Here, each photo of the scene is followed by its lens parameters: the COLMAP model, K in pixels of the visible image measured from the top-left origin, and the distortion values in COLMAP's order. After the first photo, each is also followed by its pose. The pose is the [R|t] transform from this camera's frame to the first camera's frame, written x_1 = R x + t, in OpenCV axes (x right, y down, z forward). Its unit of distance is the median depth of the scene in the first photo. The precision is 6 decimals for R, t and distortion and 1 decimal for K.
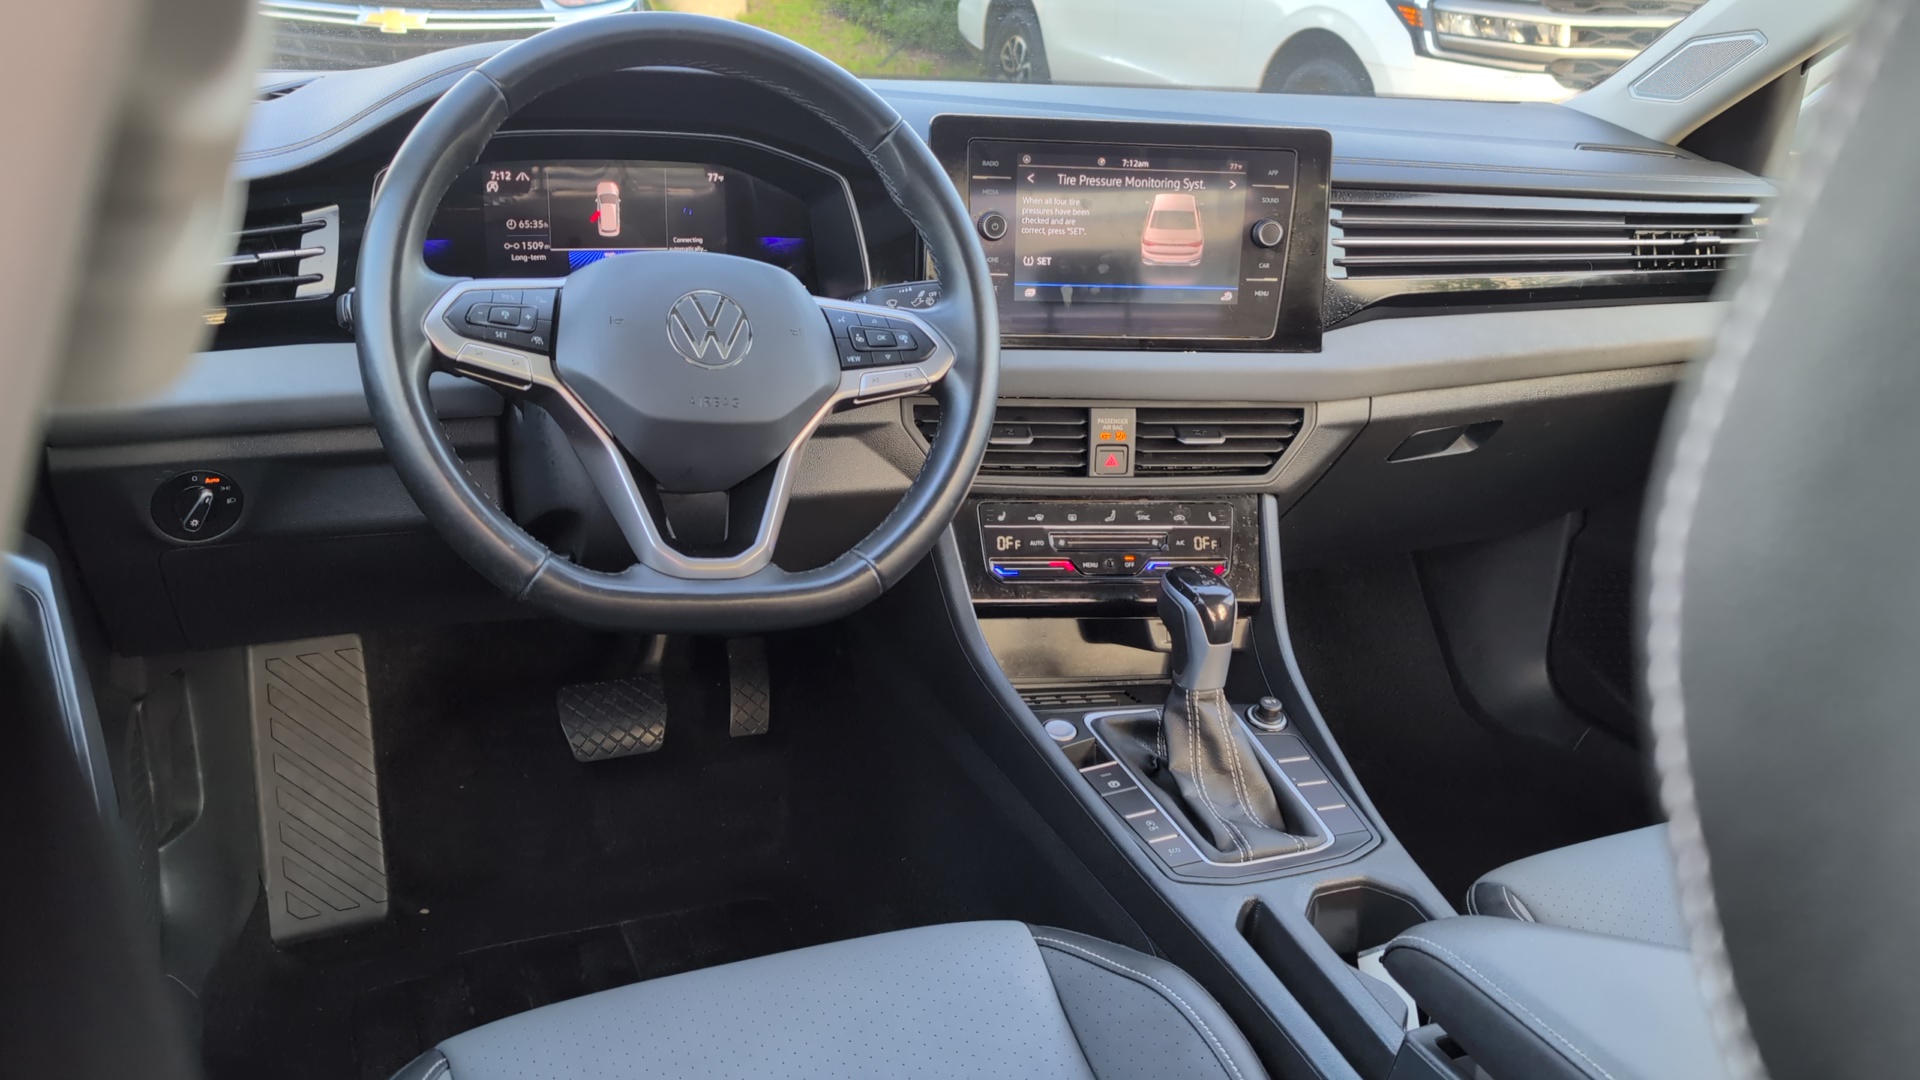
lens RADIAL K [[1623.1, 0, 959.2], [0, 1623.1, 526.8], [0, 0, 1]] dist [0.032552, -0.037440]
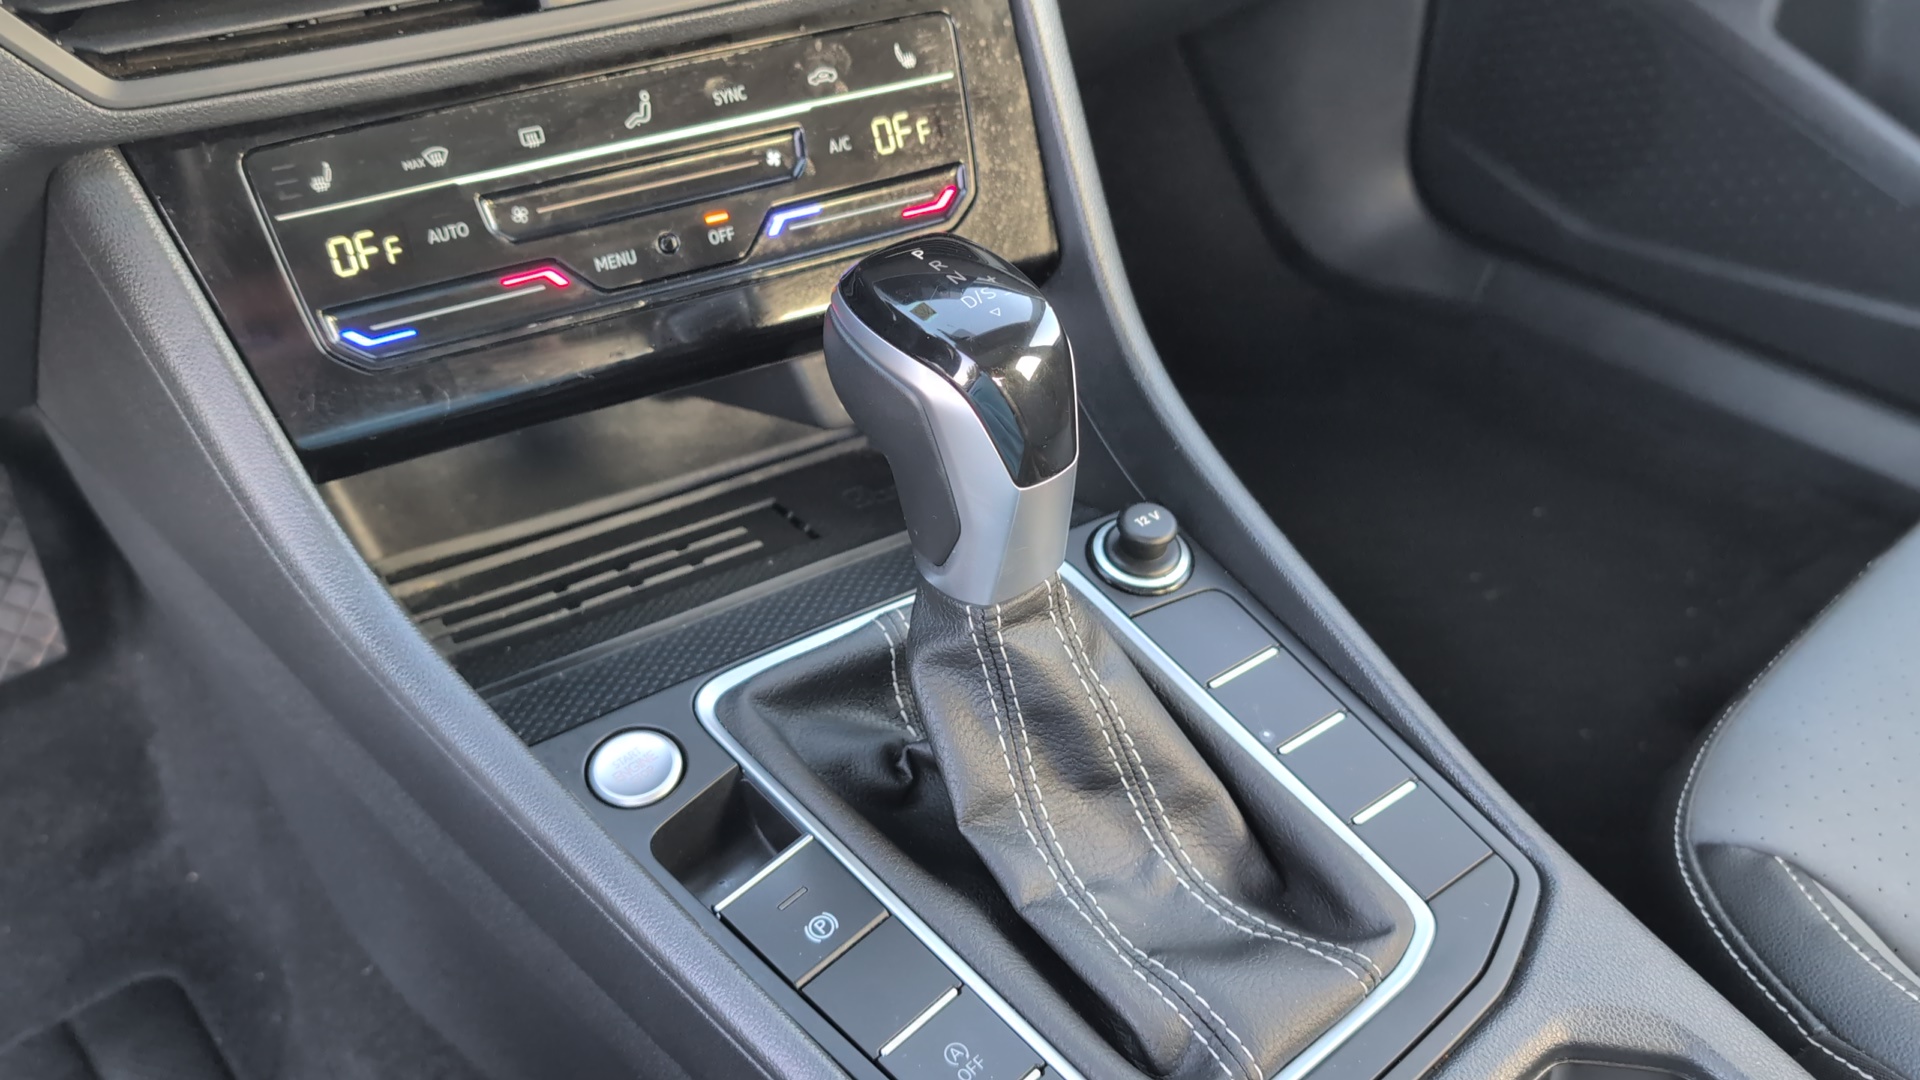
lens RADIAL K [[1623.1, 0, 953.7], [0, 1623.1, 547.2], [0, 0, 1]] dist [0.032552, -0.037440]
pose [[0.952954, -0.245141, 0.178280, 0.071161], [0.176559, 0.927000, 0.330904, -0.023830], [-0.246384, -0.283860, 0.926671, 0.616274]]
